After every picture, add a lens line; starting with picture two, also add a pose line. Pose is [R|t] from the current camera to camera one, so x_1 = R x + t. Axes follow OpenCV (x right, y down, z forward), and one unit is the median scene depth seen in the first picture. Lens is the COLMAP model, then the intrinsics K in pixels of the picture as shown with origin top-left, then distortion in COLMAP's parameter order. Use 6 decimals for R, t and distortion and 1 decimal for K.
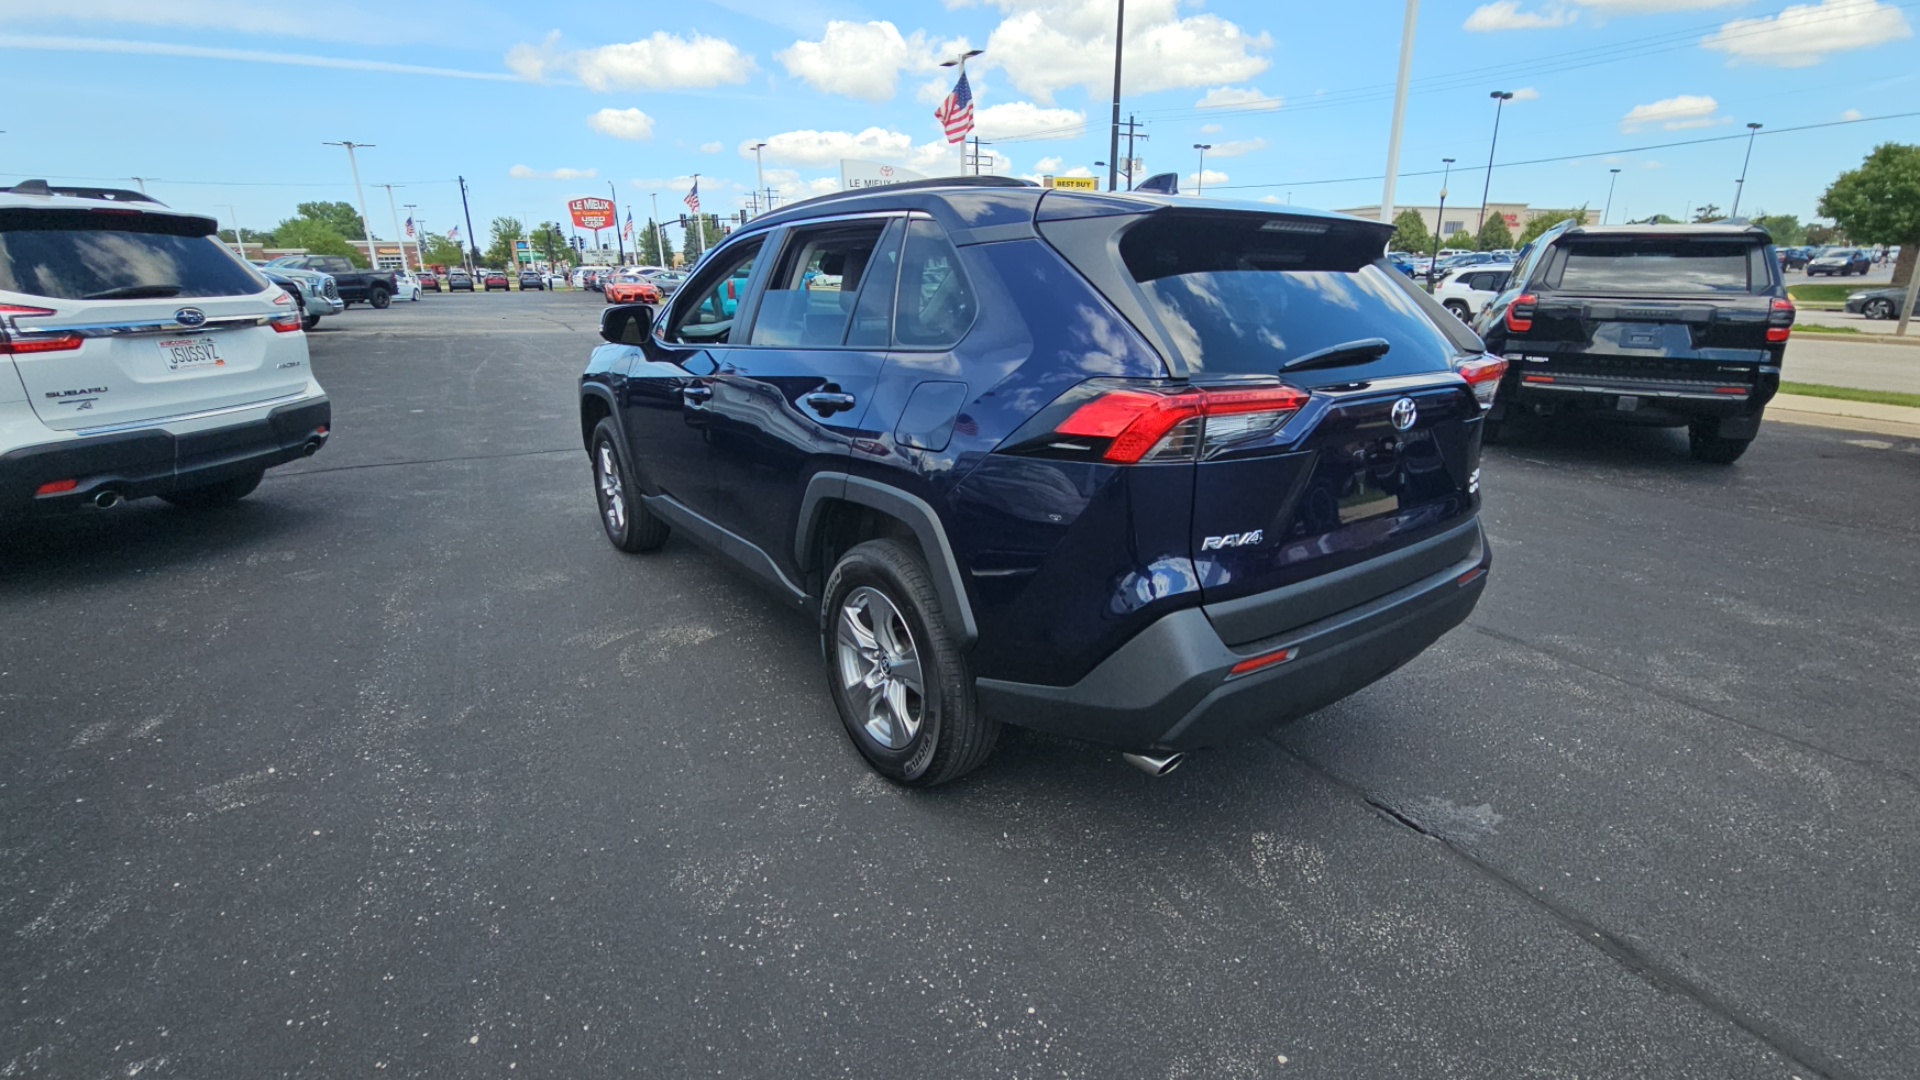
lens RADIAL K [[871.9, 0, 978.6], [0, 871.9, 533.4], [0, 0, 1]] dist [-0.000046, -0.002287]
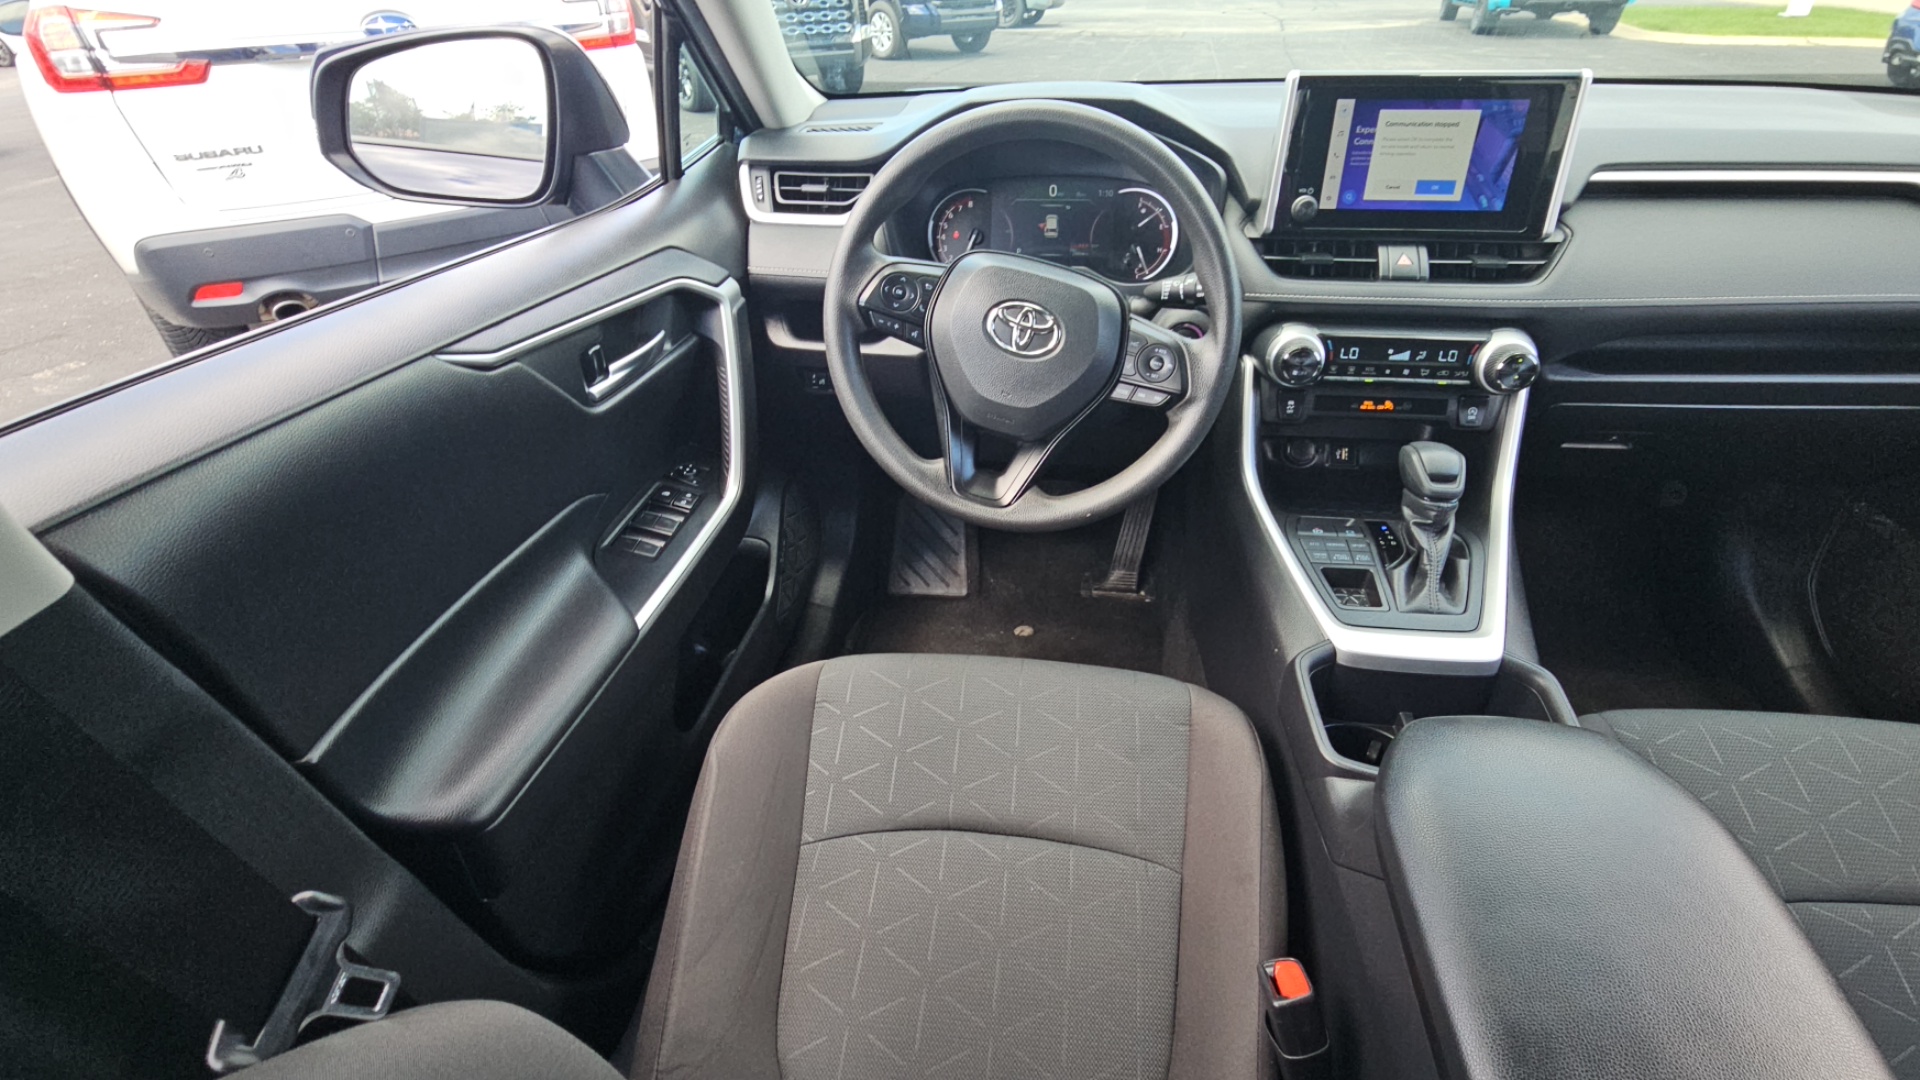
lens RADIAL K [[859.1, 0, 982.3], [0, 859.1, 537.2], [0, 0, 1]] dist [0.011092, -0.008369]
pose [[0.715817, 0.368424, -0.593186, -0.076762], [-0.171796, 0.916293, 0.361792, -0.184071], [0.676825, -0.157071, 0.719192, 0.685952]]
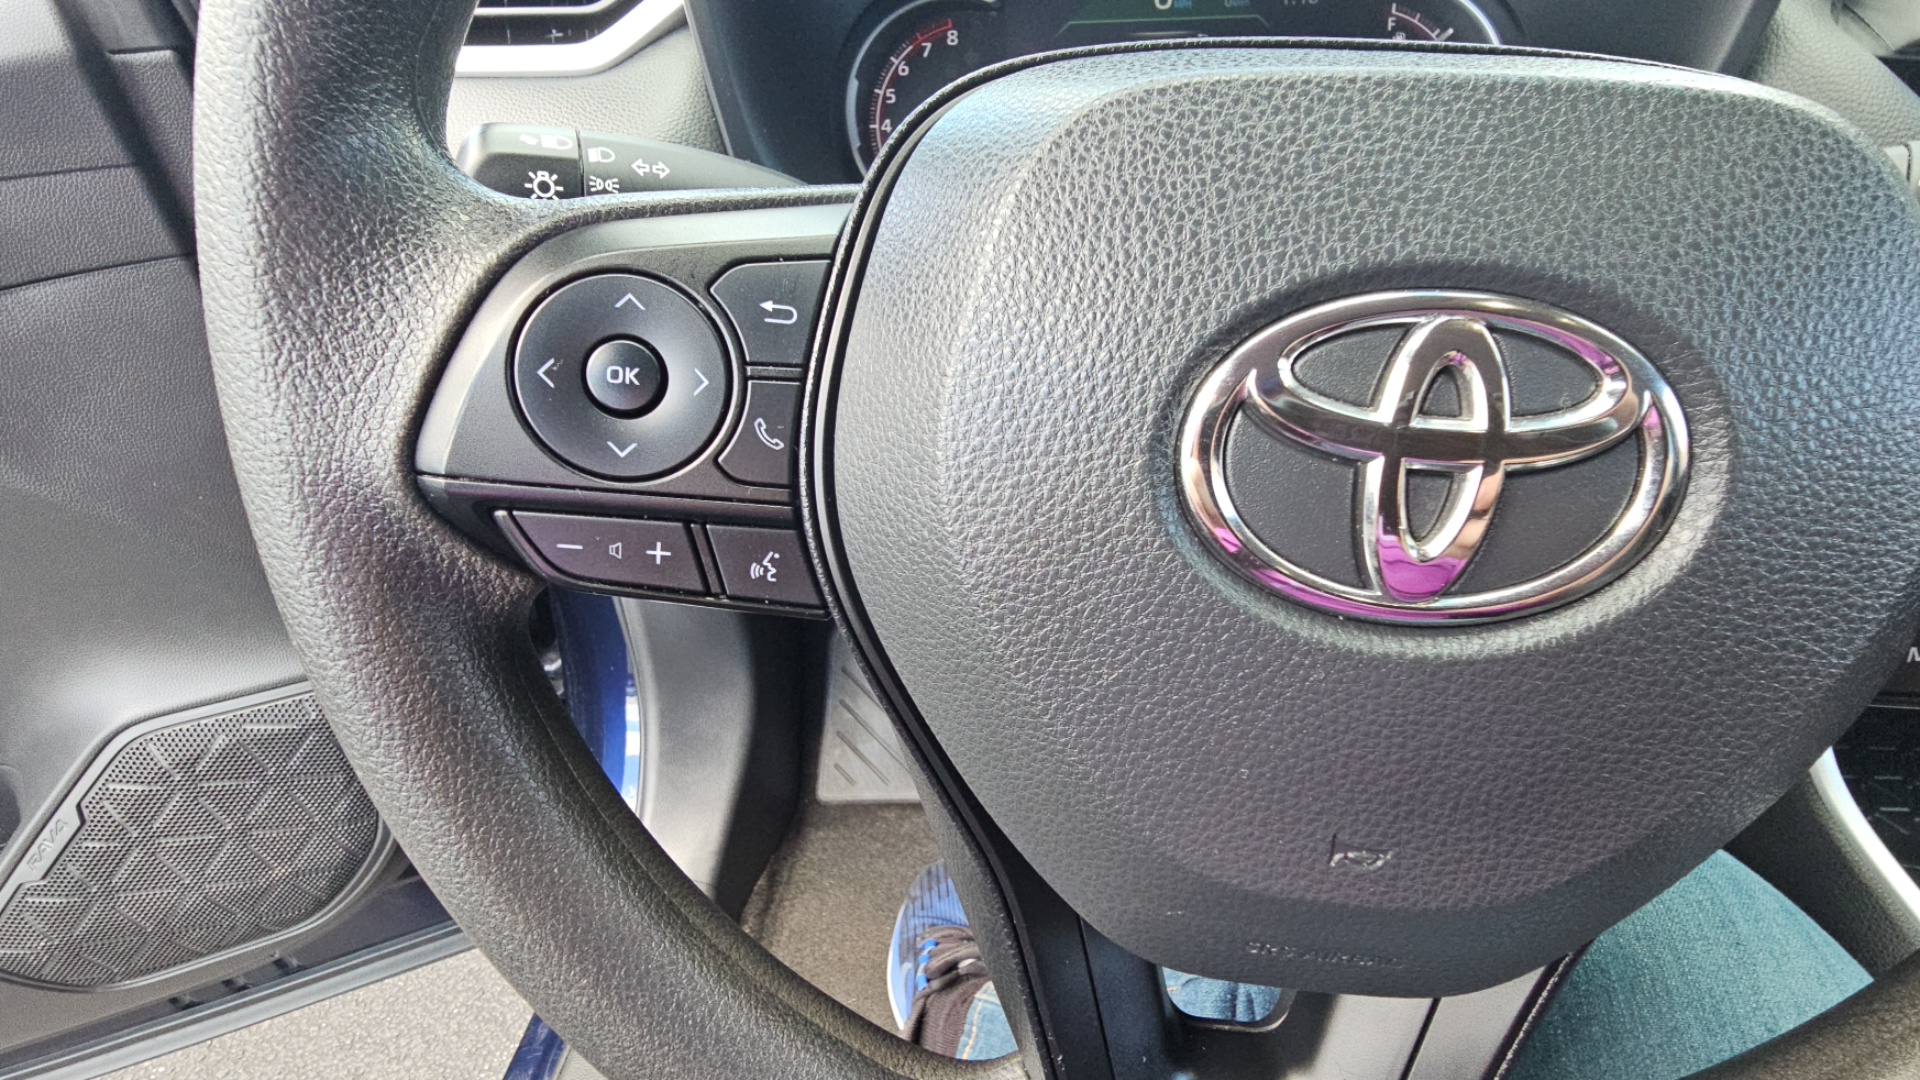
lens RADIAL K [[859.1, 0, 981.4], [0, 859.1, 542.8], [0, 0, 1]] dist [0.011092, -0.008369]
pose [[0.757715, 0.348876, -0.551501, -0.175347], [-0.147030, 0.914639, 0.376587, -0.168203], [0.635806, -0.204258, 0.744331, 0.784853]]
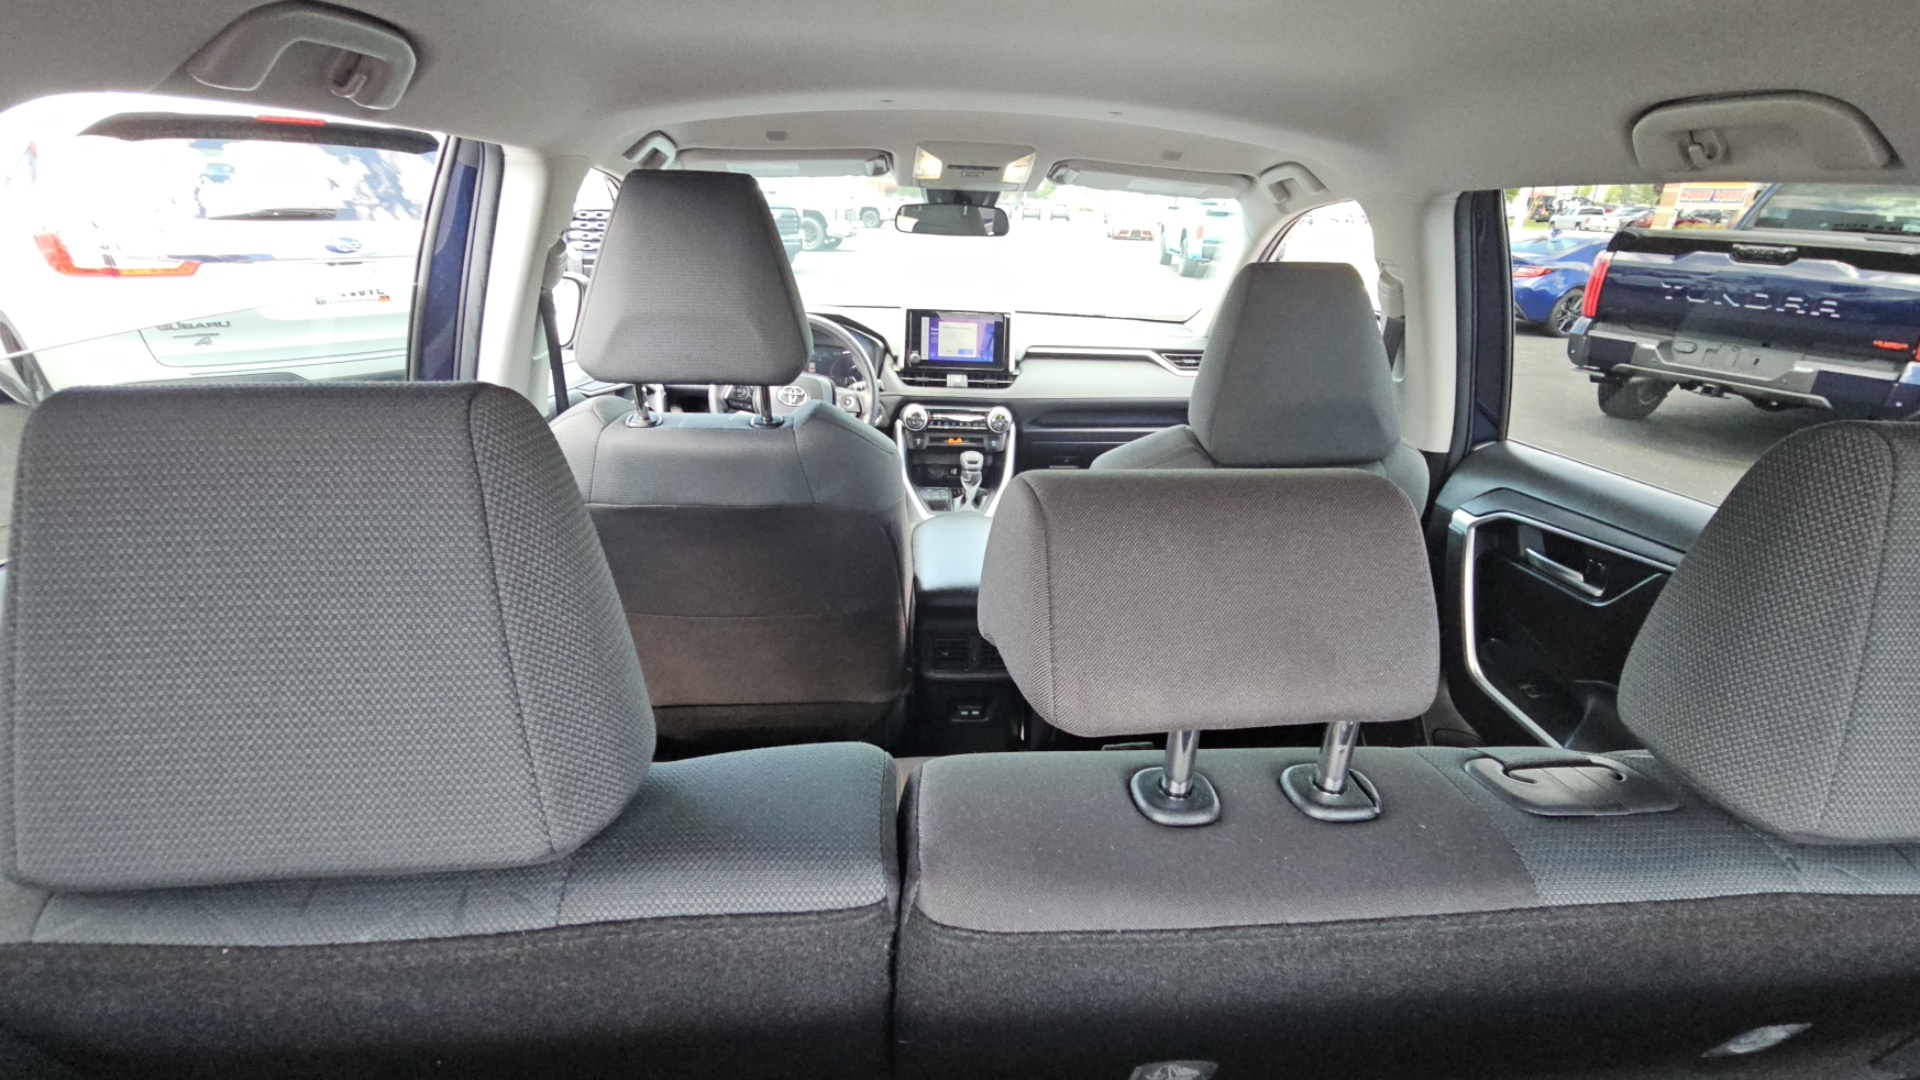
lens RADIAL K [[859.1, 0, 970.1], [0, 859.1, 541.3], [0, 0, 1]] dist [0.011092, -0.008369]
pose [[0.836613, 0.224944, -0.499478, 0.105565], [-0.185277, 0.974258, 0.128429, -0.163981], [0.515510, -0.014904, 0.856754, 0.507837]]
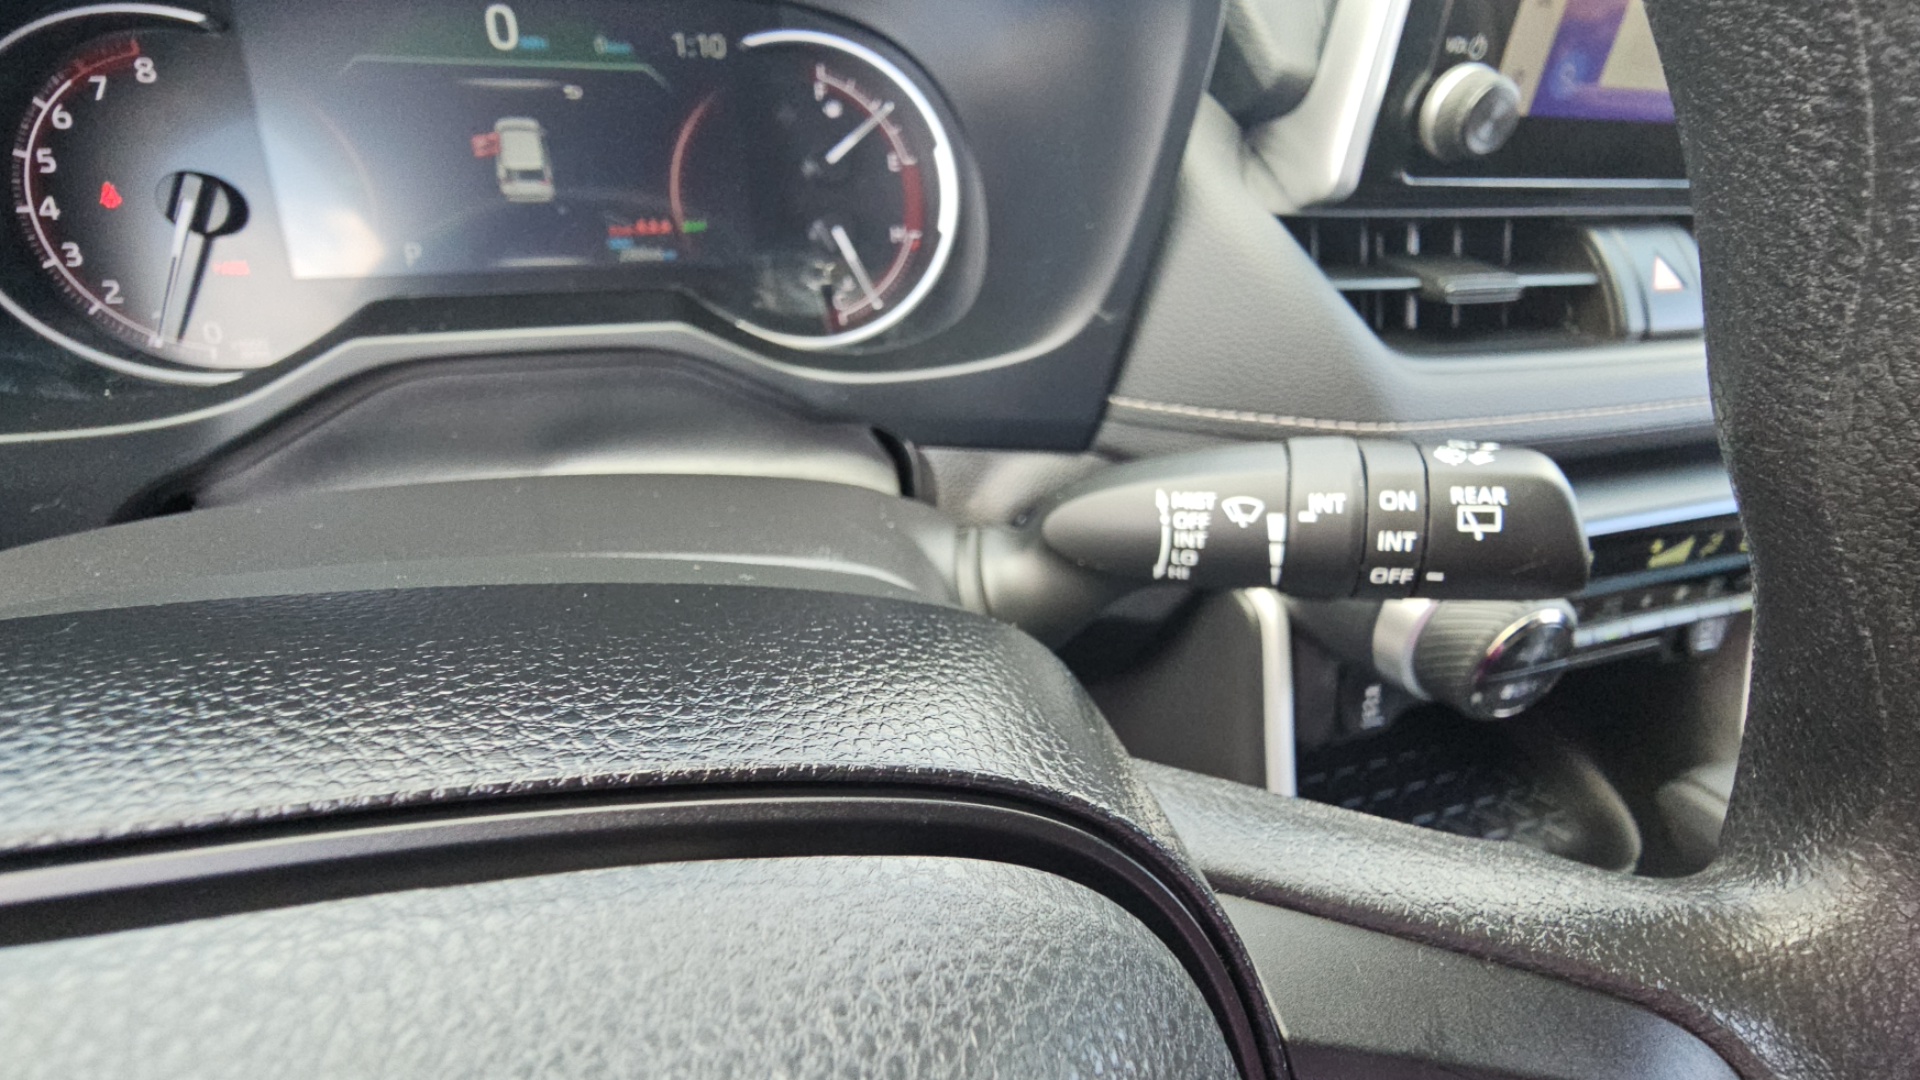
lens RADIAL K [[874.4, 0, 972.5], [0, 874.4, 539.7], [0, 0, 1]] dist [0.008562, -0.007947]
pose [[0.944083, 0.262484, -0.199523, -0.174954], [-0.174901, 0.911688, 0.371800, -0.184631], [0.279494, -0.316113, 0.906618, 0.813698]]
